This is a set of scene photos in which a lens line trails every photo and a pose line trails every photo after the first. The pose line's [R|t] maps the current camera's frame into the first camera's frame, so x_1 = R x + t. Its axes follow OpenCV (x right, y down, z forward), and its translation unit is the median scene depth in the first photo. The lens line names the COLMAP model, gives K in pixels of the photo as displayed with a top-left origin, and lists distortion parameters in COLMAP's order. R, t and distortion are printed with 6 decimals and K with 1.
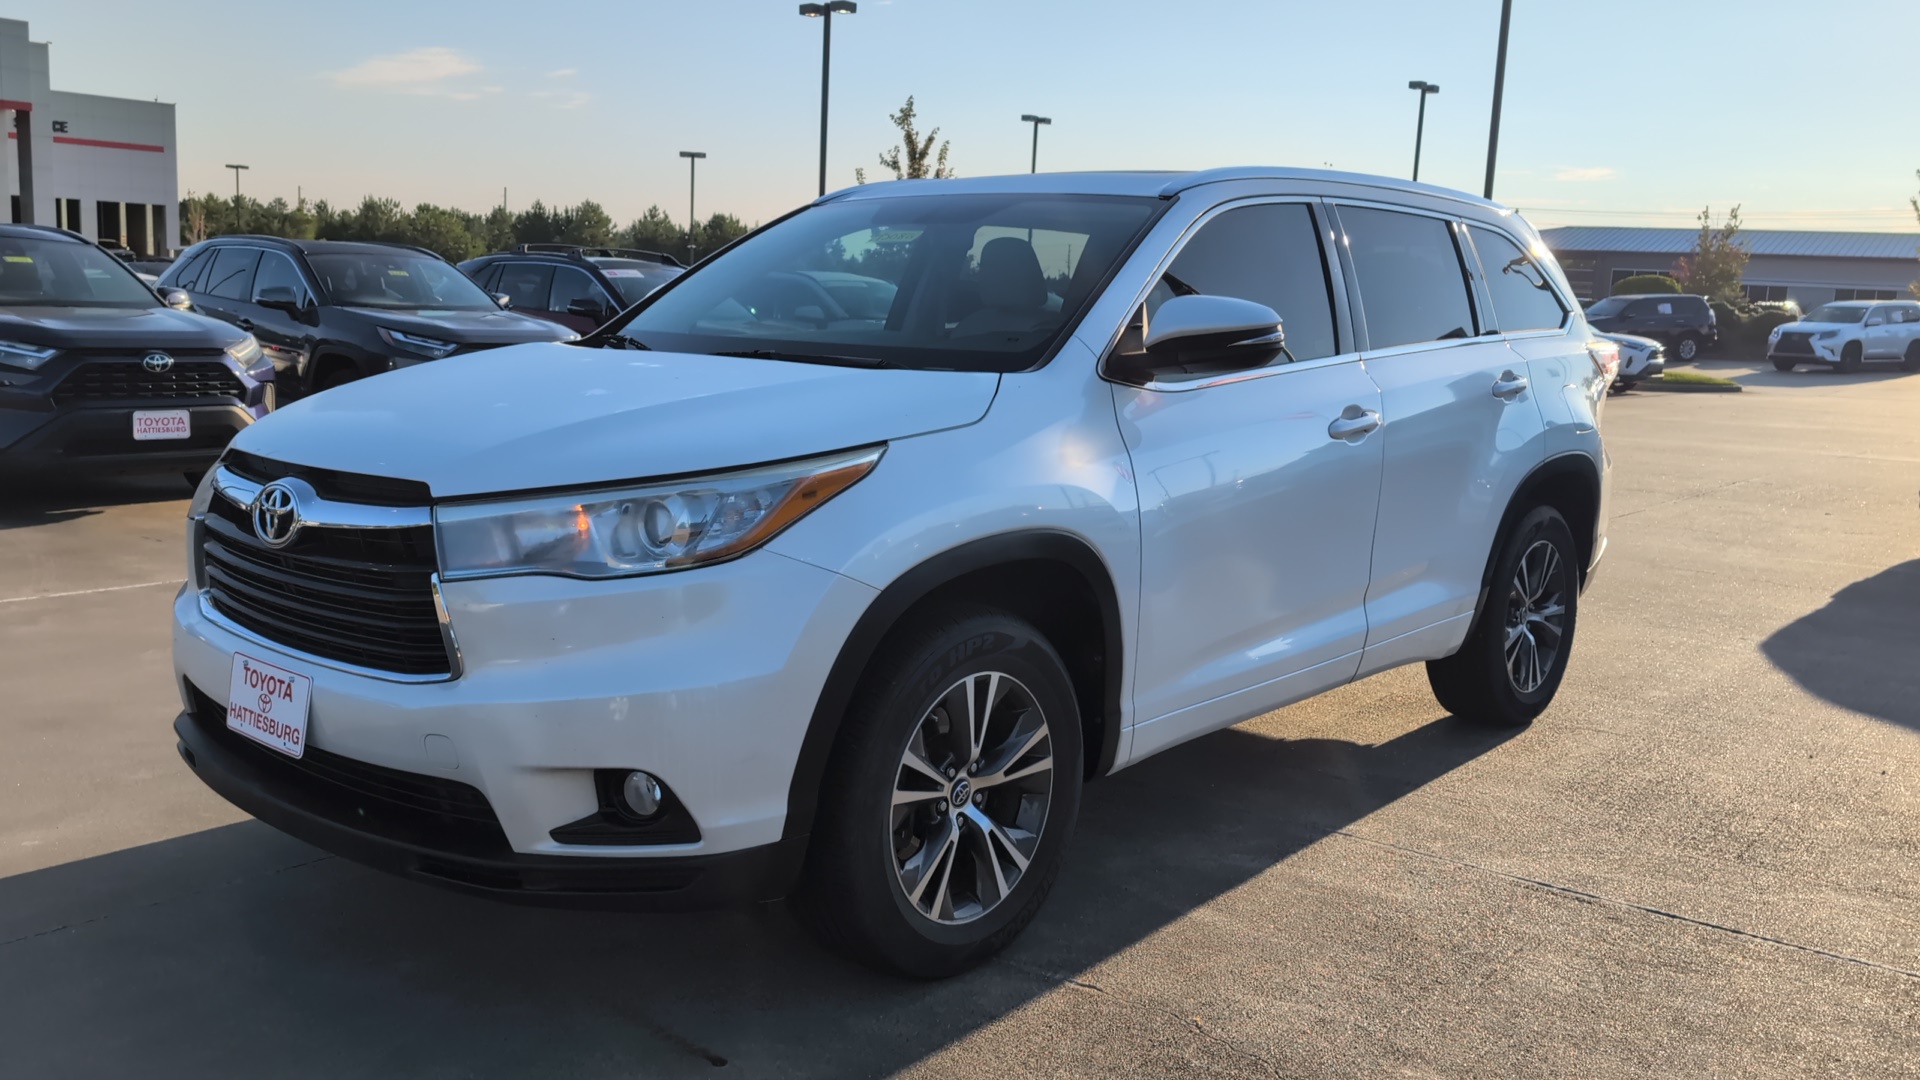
lens RADIAL K [[1640.1, 0, 975.7], [0, 1640.1, 529.3], [0, 0, 1]] dist [0.022954, -0.031863]
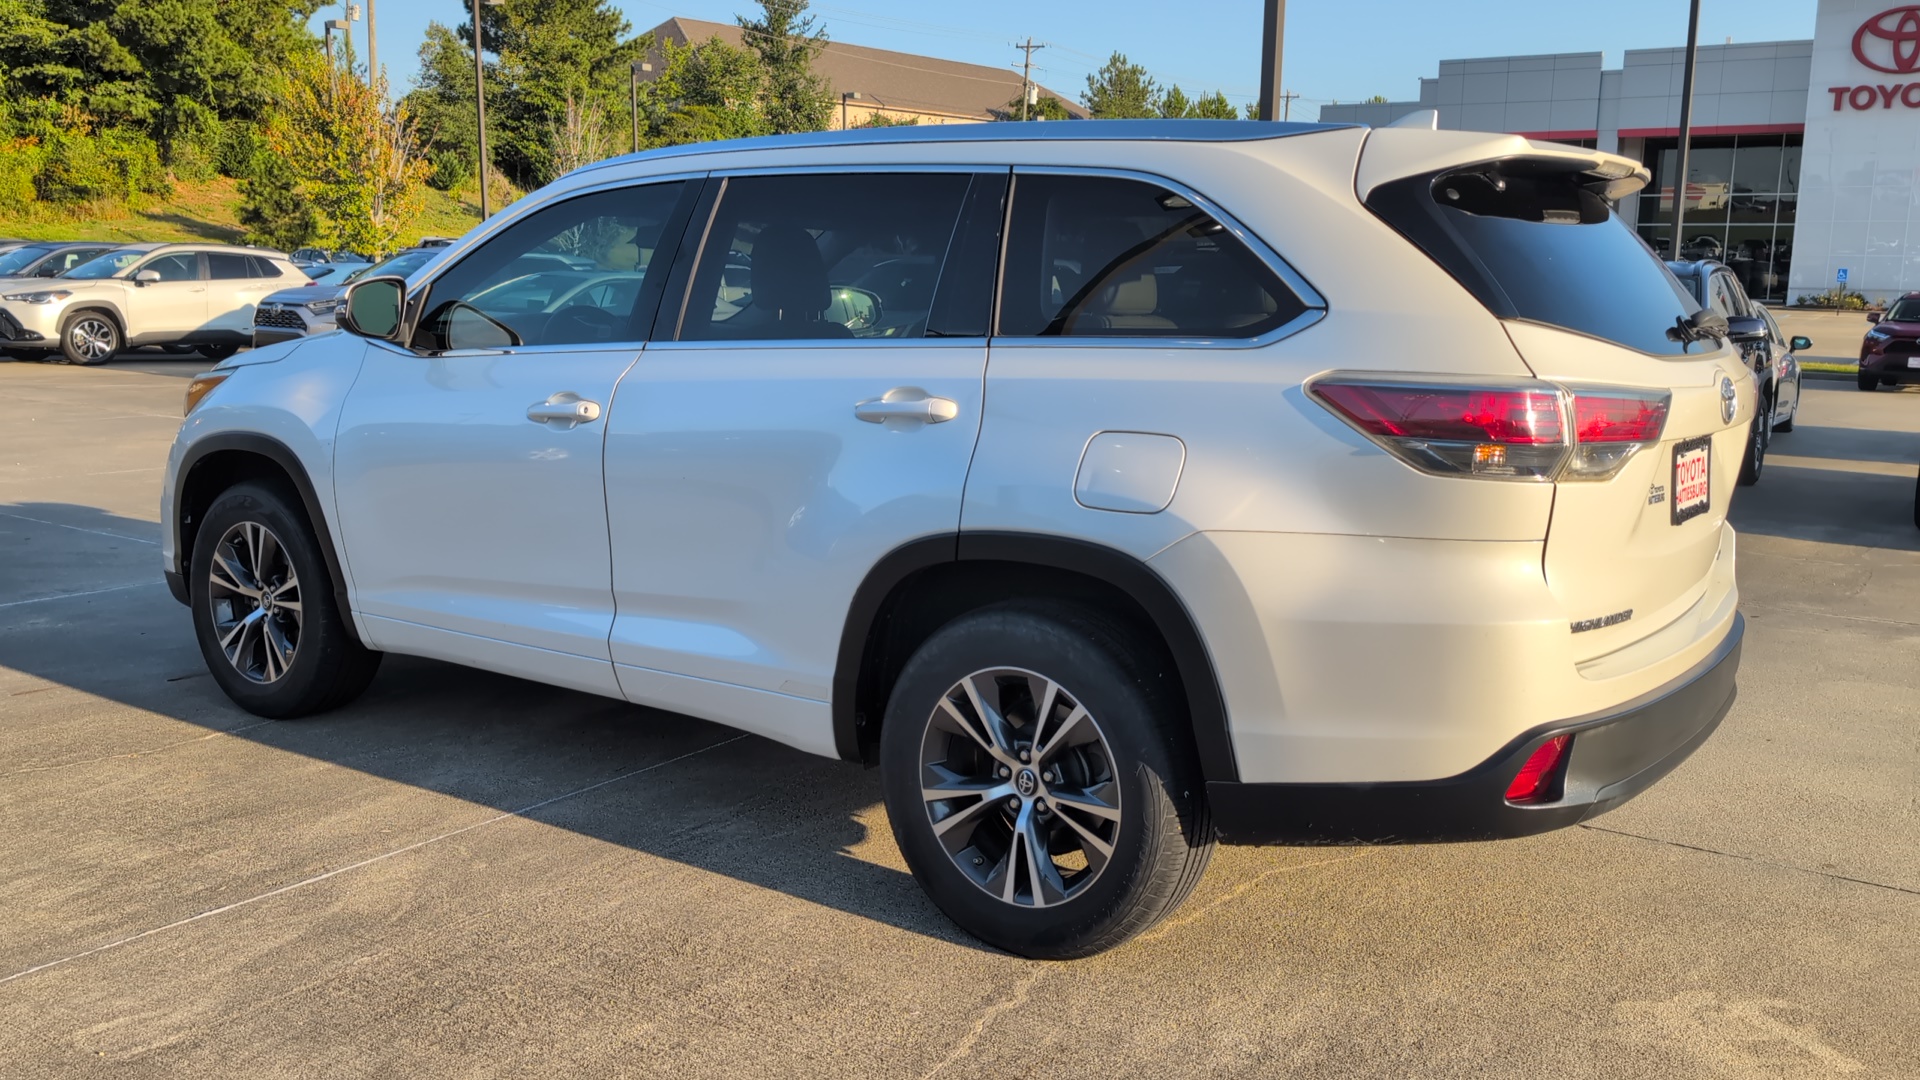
lens RADIAL K [[1640.1, 0, 958.1], [0, 1640.1, 526.1], [0, 0, 1]] dist [0.022954, -0.031863]
pose [[0.069823, 0.121716, -0.990106, 1.076974], [-0.158995, 0.981198, 0.109409, -0.124928], [0.984807, 0.149783, 0.087863, 1.030999]]
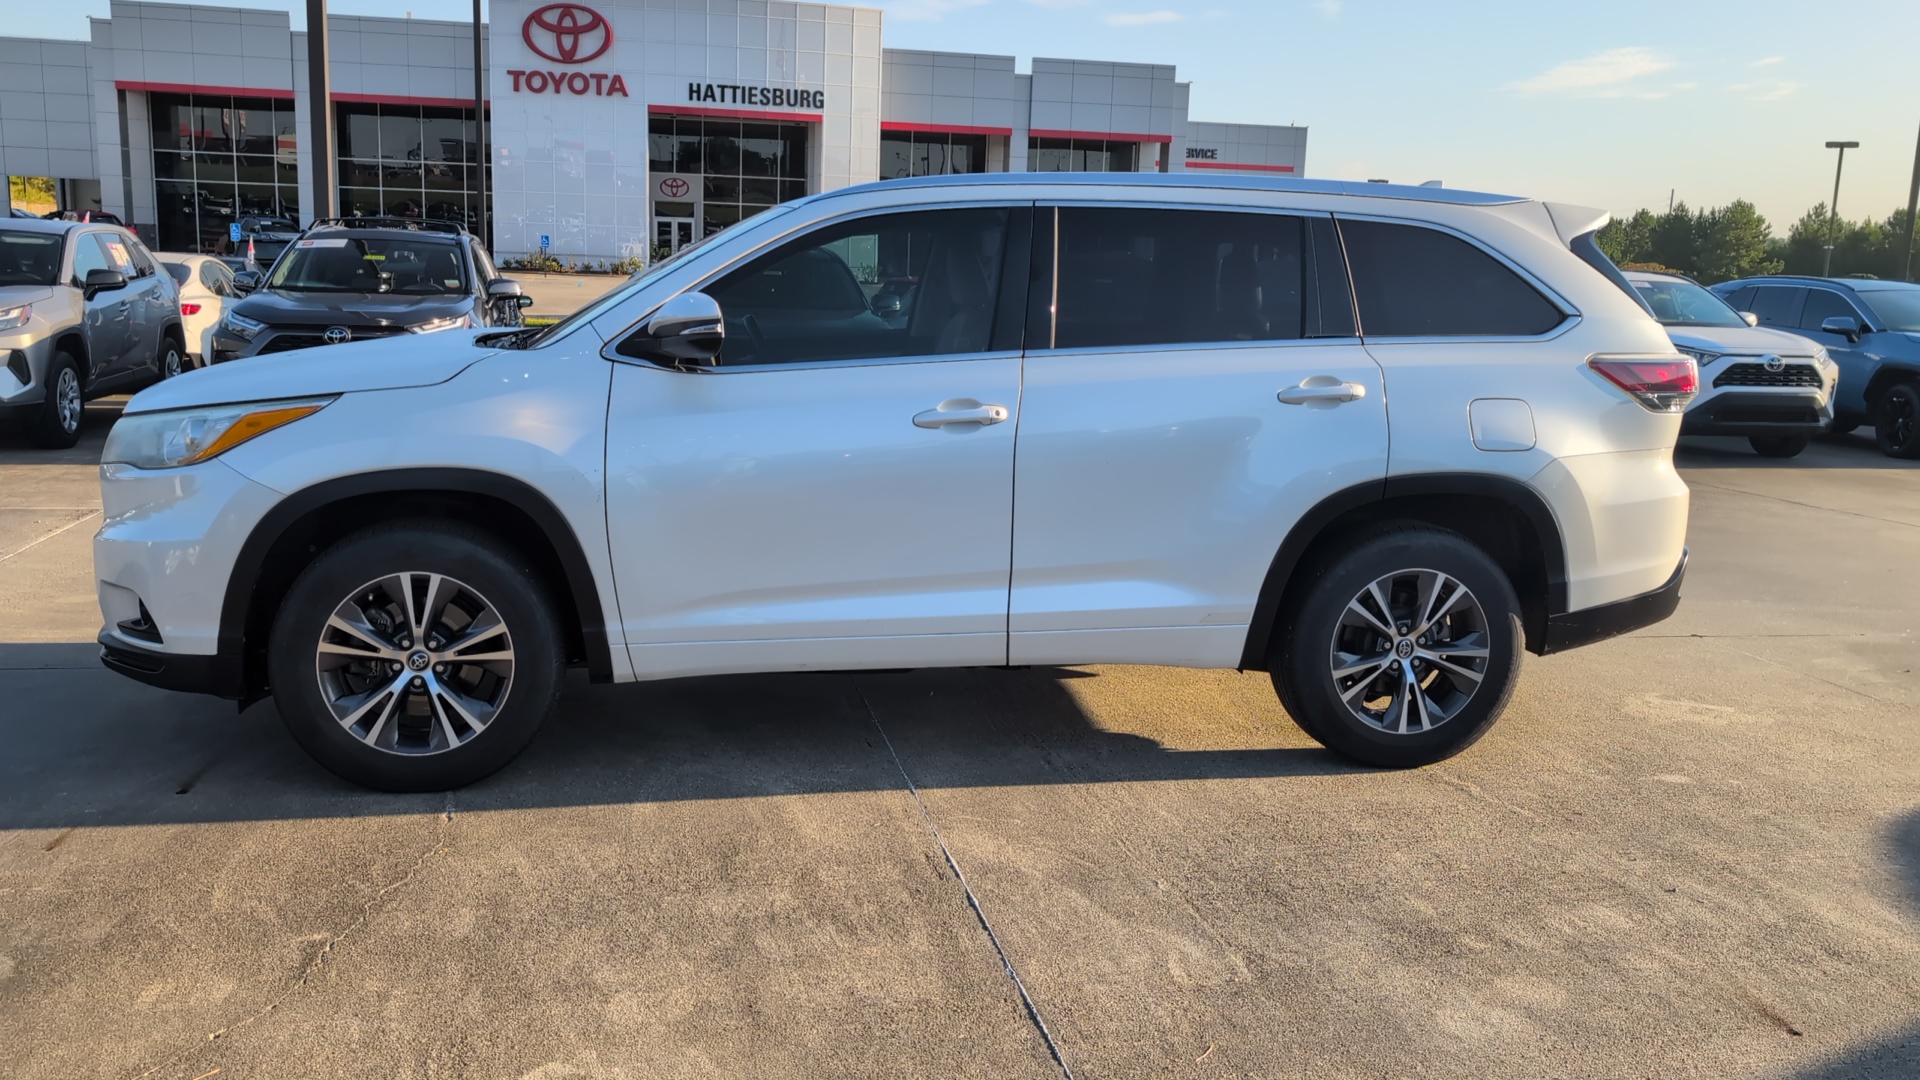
lens RADIAL K [[1640.1, 0, 953.5], [0, 1640.1, 550.8], [0, 0, 1]] dist [0.022954, -0.031863]
pose [[0.767522, 0.099128, -0.633312, 0.811532], [-0.093688, 0.994709, 0.042153, -0.018882], [0.634139, 0.026980, 0.772748, 0.160160]]
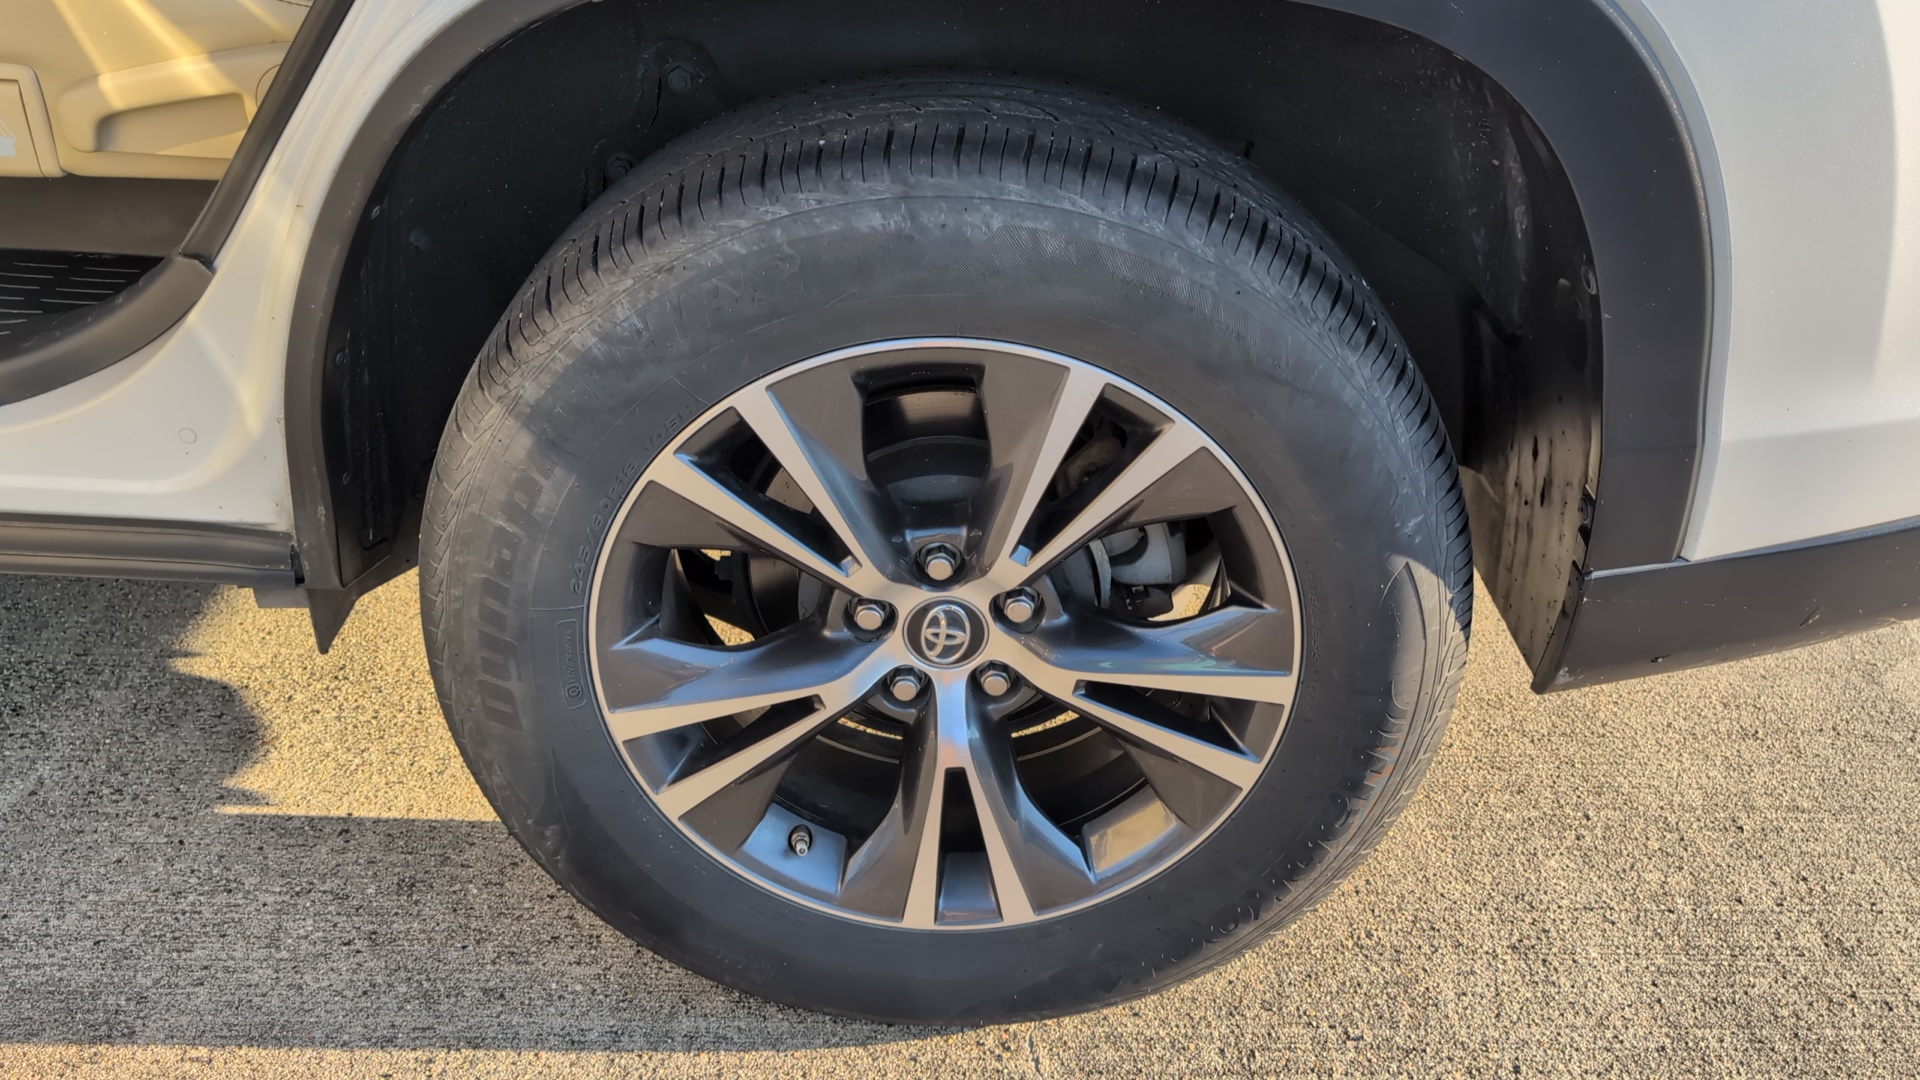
lens RADIAL K [[1640.1, 0, 954.3], [0, 1640.1, 538.5], [0, 0, 1]] dist [0.022954, -0.031863]
pose [[0.636264, 0.397791, -0.661007, 0.543072], [-0.136137, 0.901261, 0.411334, -0.057878], [0.759365, -0.171729, 0.627594, 0.985635]]
